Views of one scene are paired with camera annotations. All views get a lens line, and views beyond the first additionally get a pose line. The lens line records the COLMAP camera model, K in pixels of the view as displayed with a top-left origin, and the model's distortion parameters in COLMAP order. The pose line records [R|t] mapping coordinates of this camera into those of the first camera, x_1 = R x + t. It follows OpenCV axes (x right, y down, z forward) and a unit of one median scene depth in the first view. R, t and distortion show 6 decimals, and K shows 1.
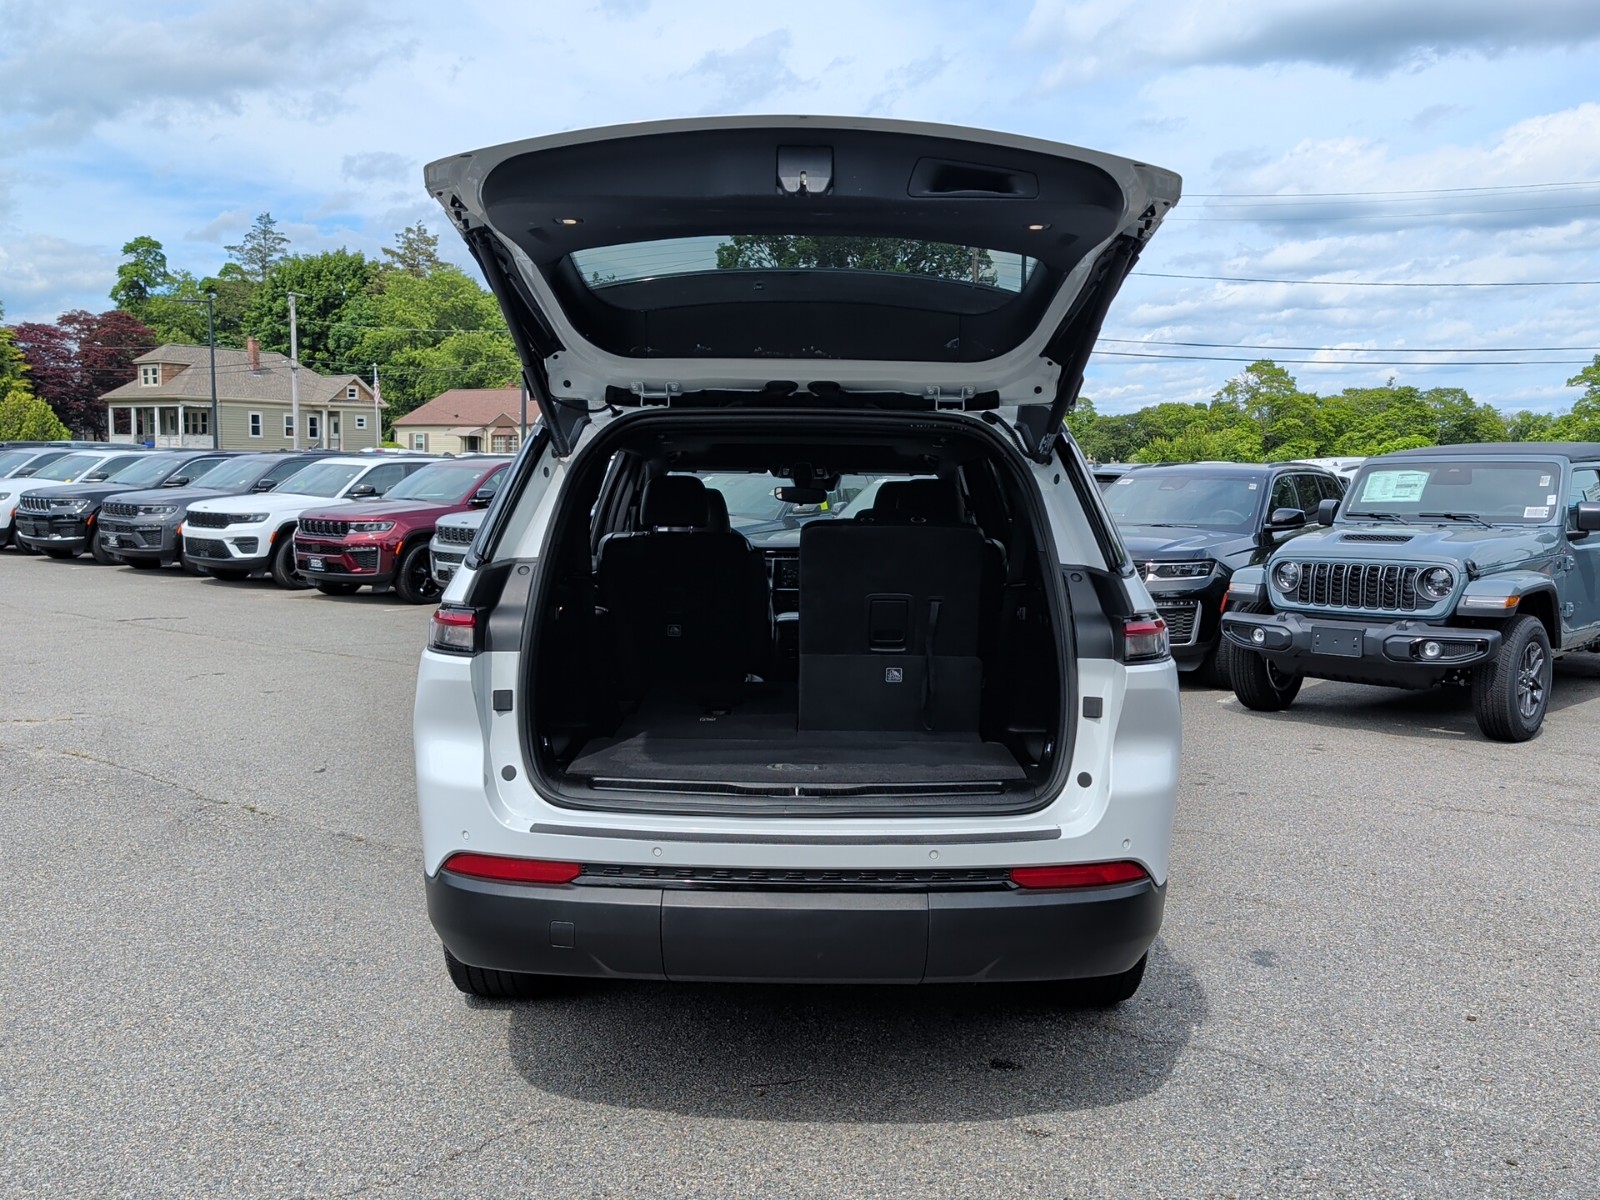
lens RADIAL K [[1346.6, 0, 811.1], [0, 1346.6, 604.4], [0, 0, 1]] dist [0.009021, -0.003752]
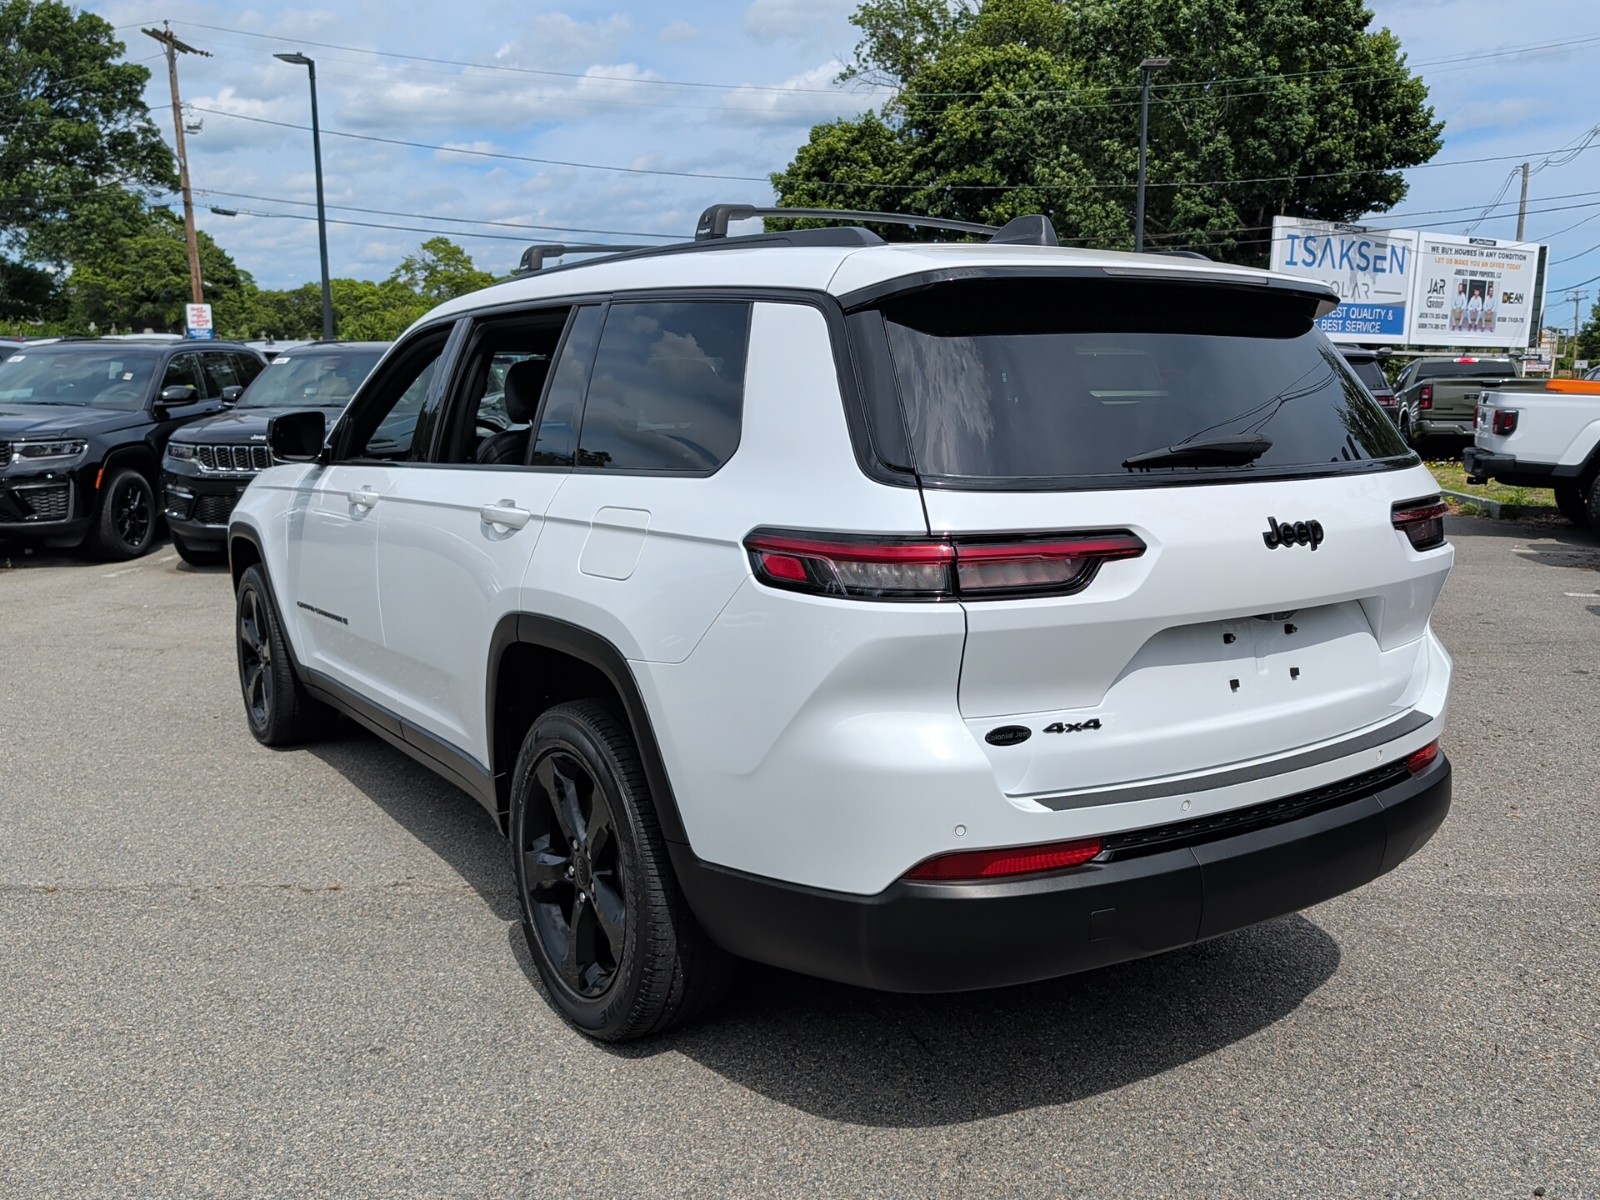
lens RADIAL K [[1346.6, 0, 811.1], [0, 1346.6, 604.4], [0, 0, 1]] dist [0.009021, -0.003752]
pose [[0.829836, -0.105855, 0.547875, -0.118411], [0.057454, 0.992832, 0.104803, -0.007185], [-0.555042, -0.055492, 0.829969, 0.066171]]
